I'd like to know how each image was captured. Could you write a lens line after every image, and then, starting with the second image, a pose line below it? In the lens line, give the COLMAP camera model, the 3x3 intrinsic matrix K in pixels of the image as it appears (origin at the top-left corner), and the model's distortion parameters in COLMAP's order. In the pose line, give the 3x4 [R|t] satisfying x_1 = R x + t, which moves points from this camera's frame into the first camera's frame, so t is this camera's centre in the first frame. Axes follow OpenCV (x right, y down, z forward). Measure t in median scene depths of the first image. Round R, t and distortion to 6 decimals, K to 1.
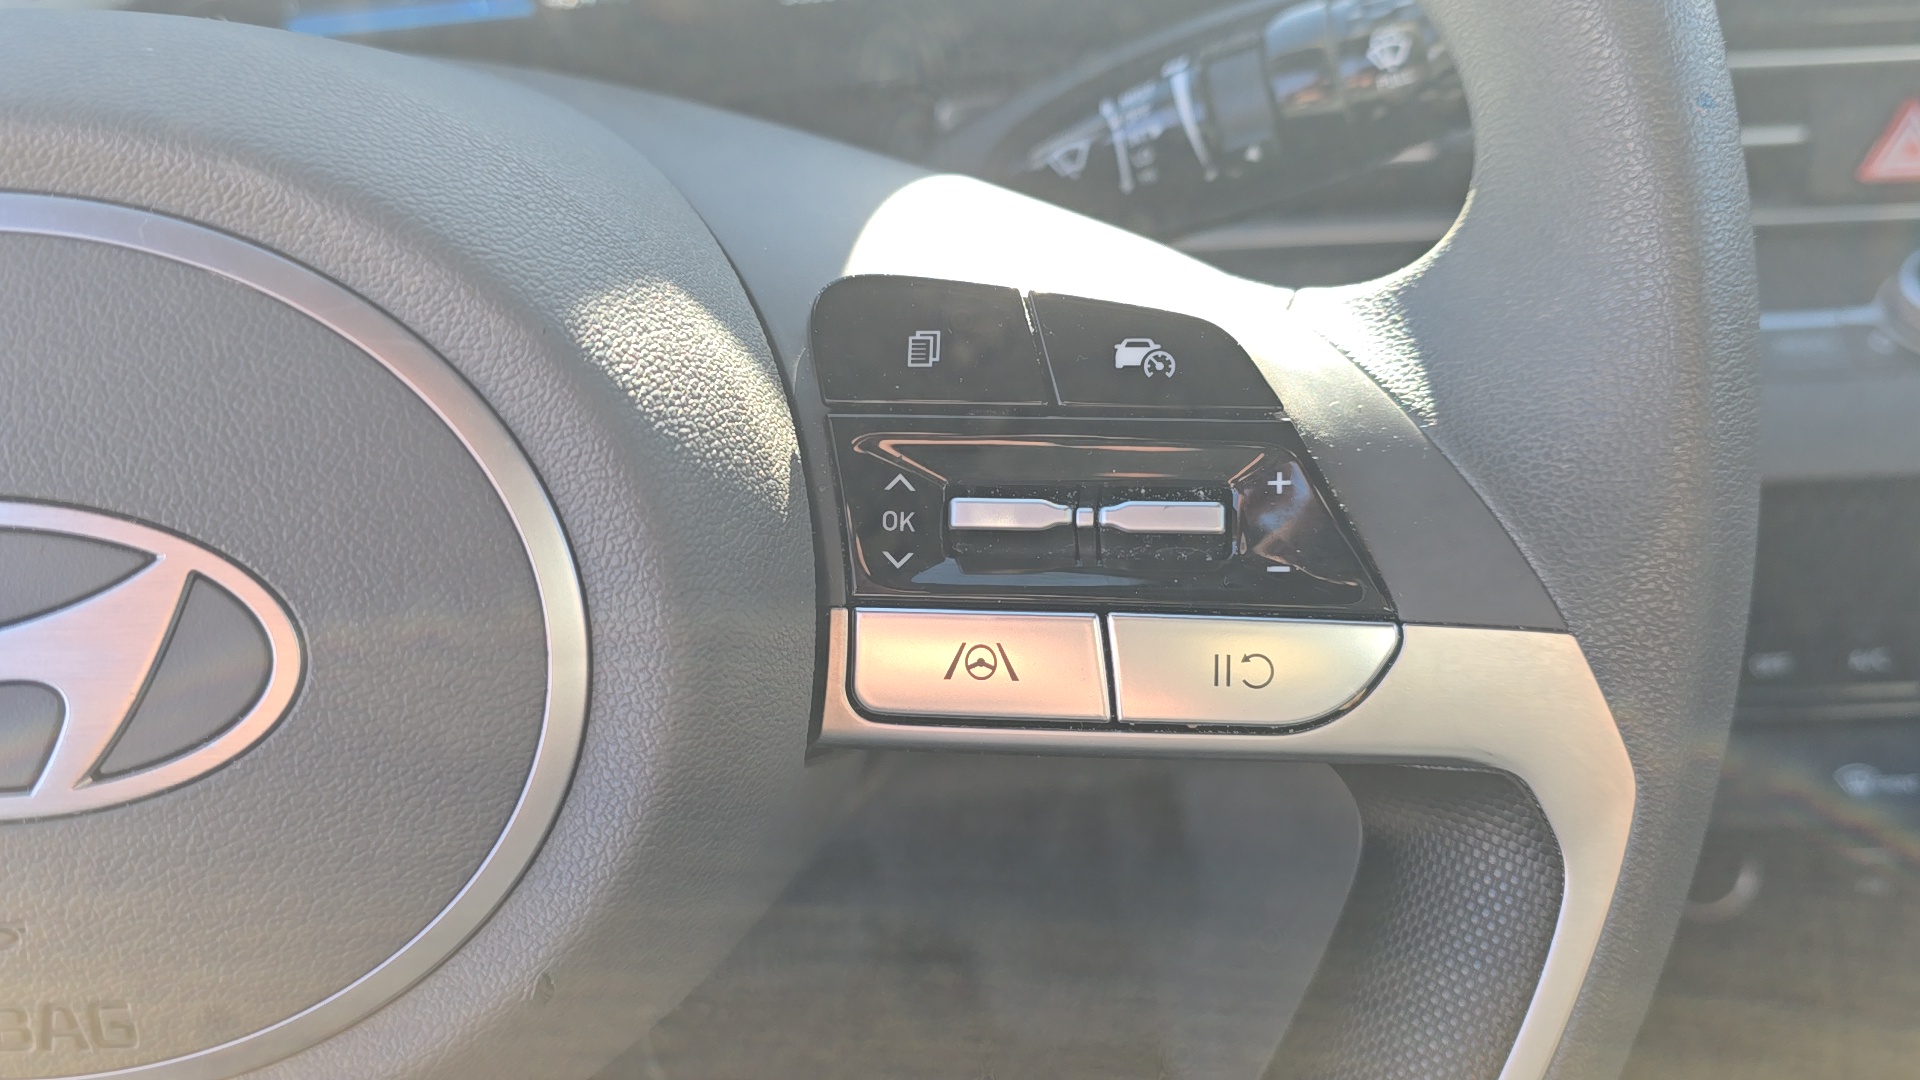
lens RADIAL K [[1583.8, 0, 940.4], [0, 1583.8, 546.7], [0, 0, 1]] dist [-0.006901, 0.037289]
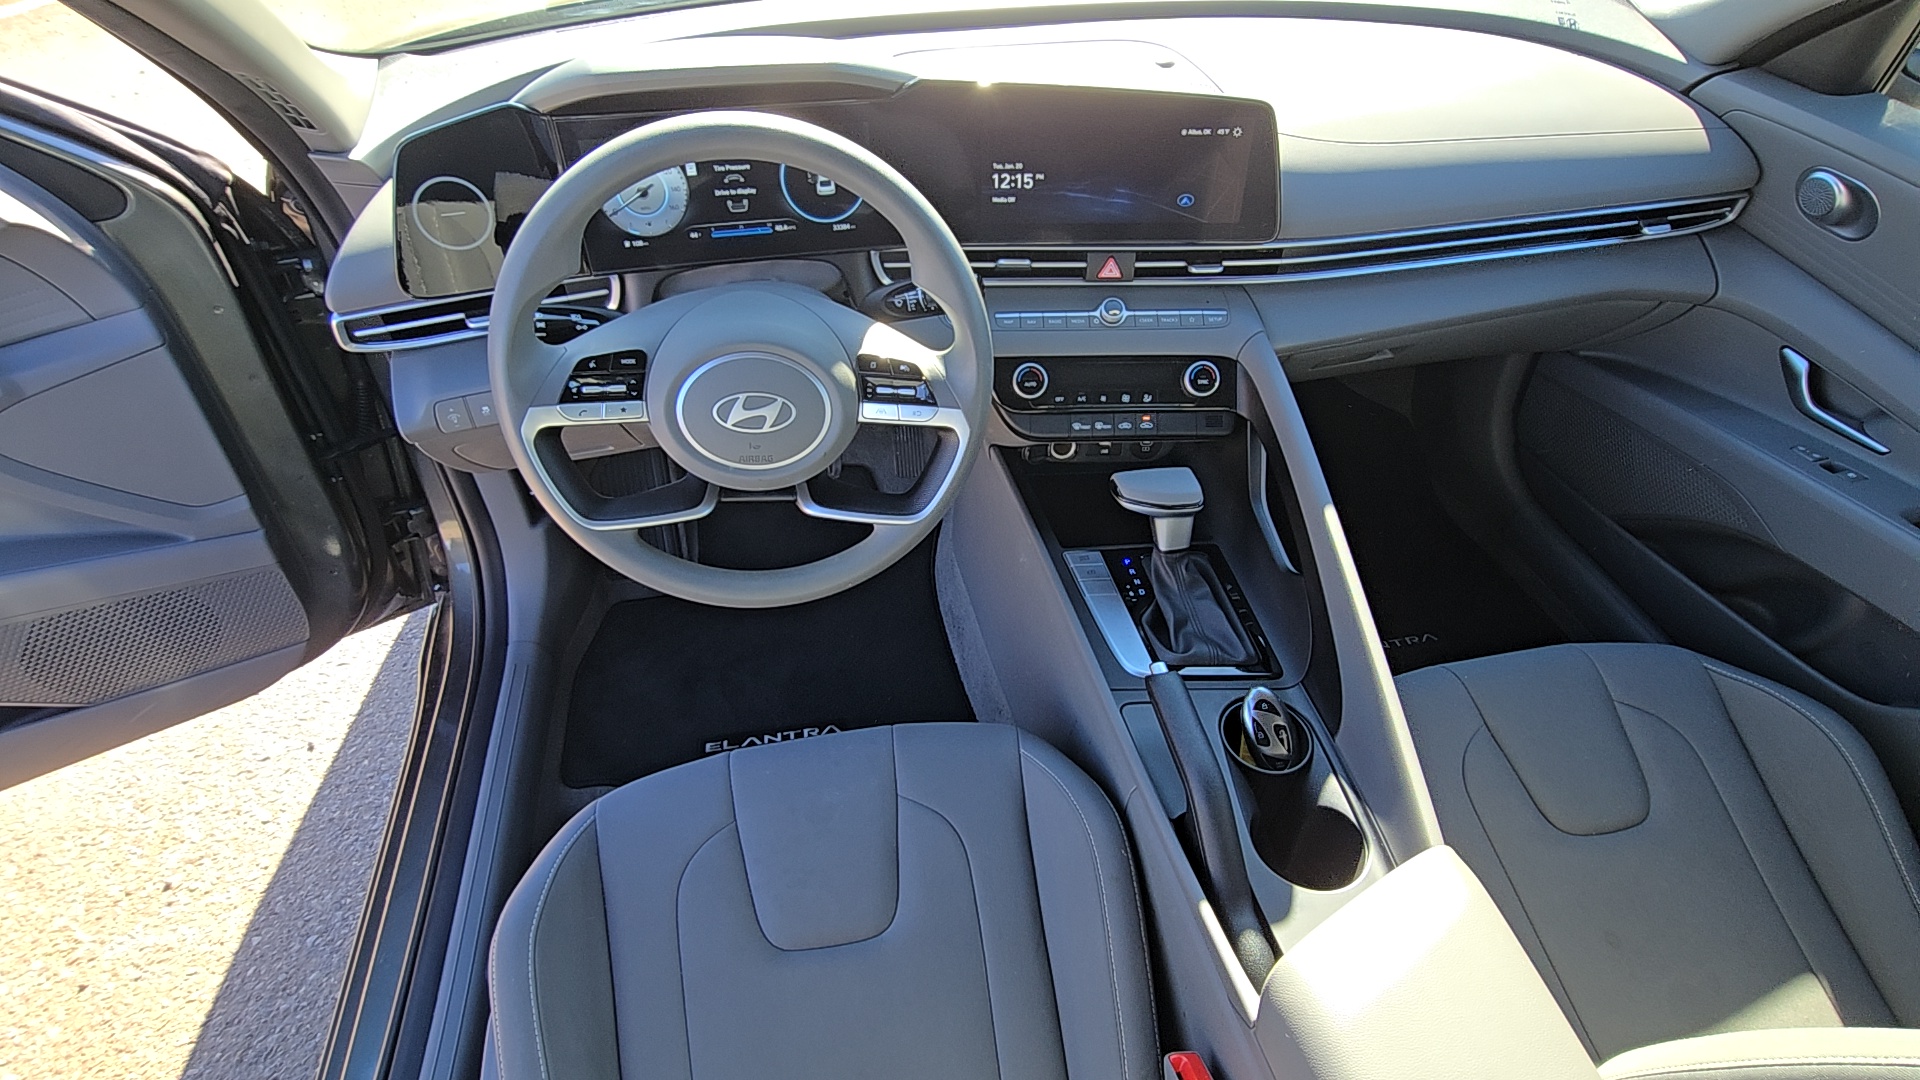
lens RADIAL K [[956.5, 0, 973.4], [0, 956.5, 548.9], [0, 0, 1]] dist [-0.000696, -0.001298]
pose [[0.991101, -0.003001, 0.133076, -0.136256], [-0.036499, 0.955302, 0.293369, -0.611024], [-0.128008, -0.295615, 0.946692, -3.295692]]
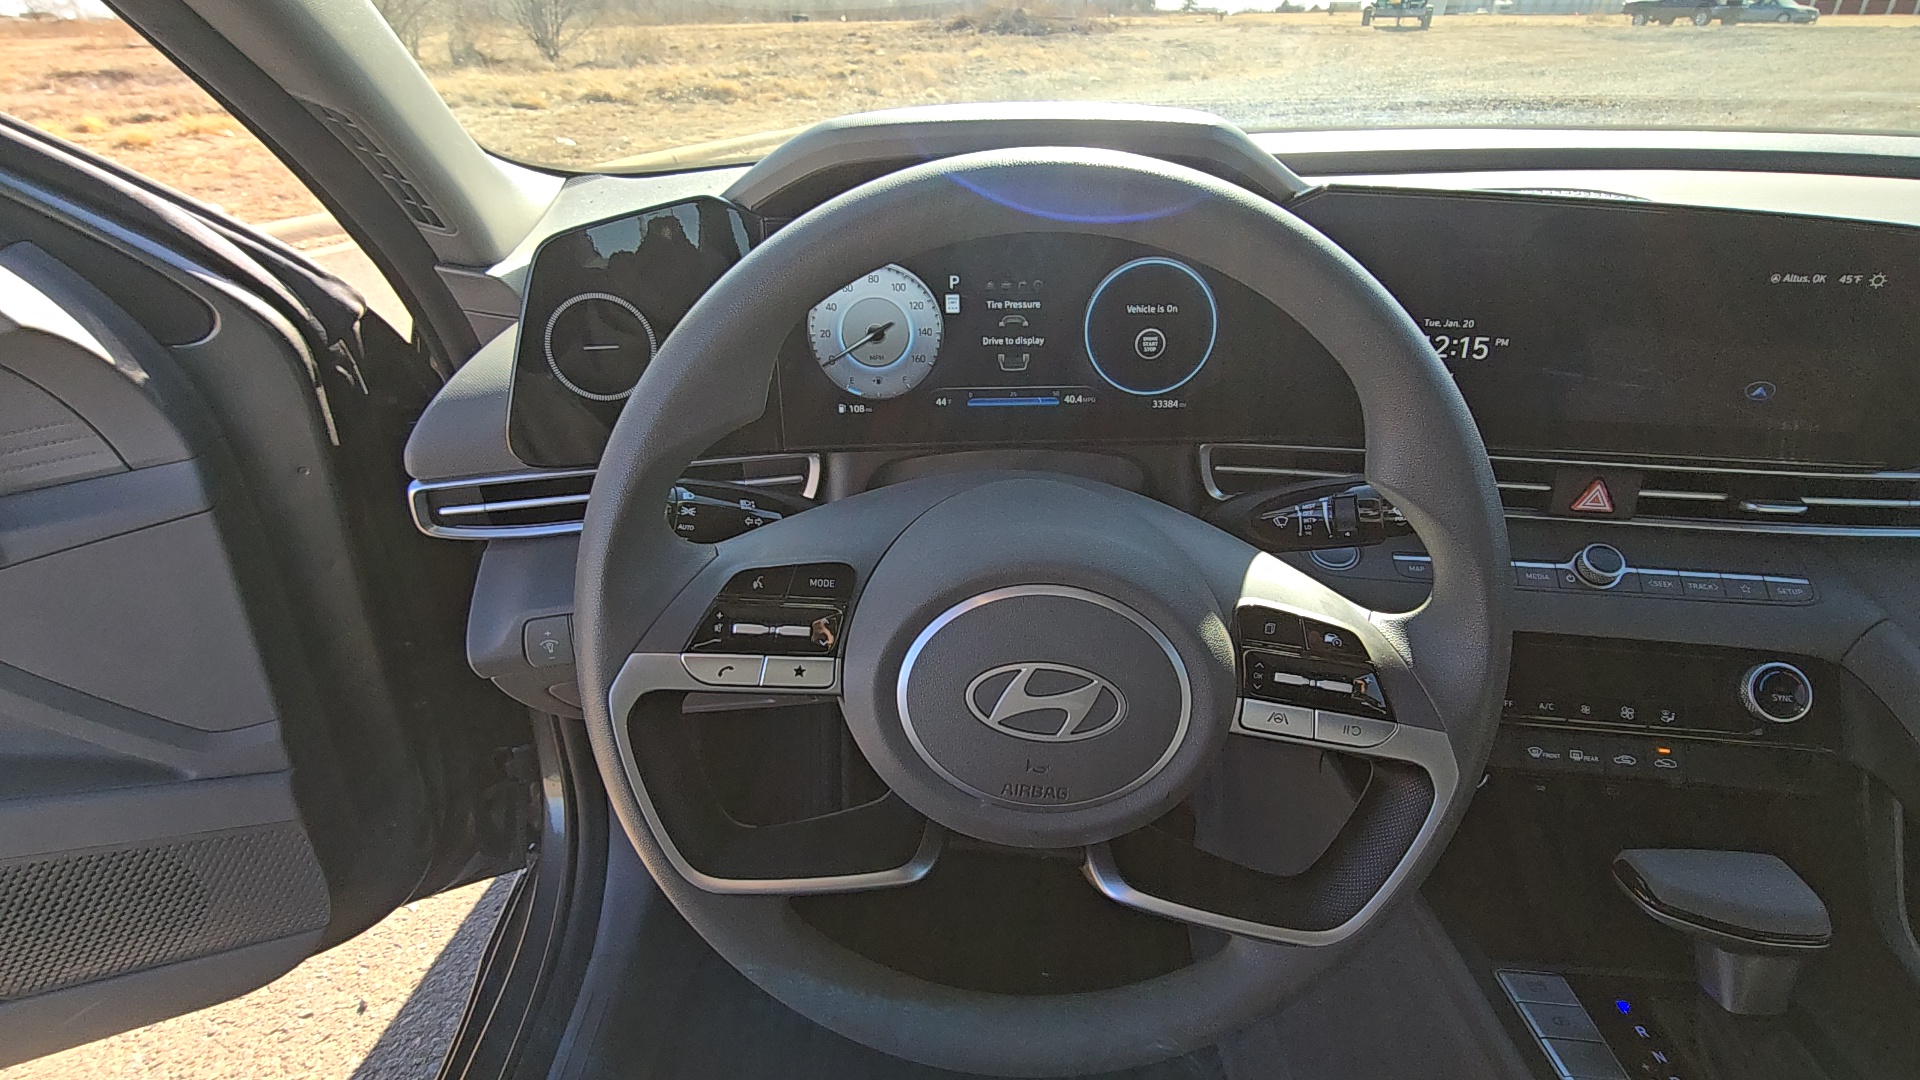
lens RADIAL K [[956.5, 0, 960.3], [0, 956.5, 550.8], [0, 0, 1]] dist [-0.000696, -0.001298]
pose [[0.993384, 0.102808, -0.051173, -0.622089], [-0.099426, 0.992936, 0.064752, -0.375934], [0.057468, -0.059236, 0.996588, -1.202834]]
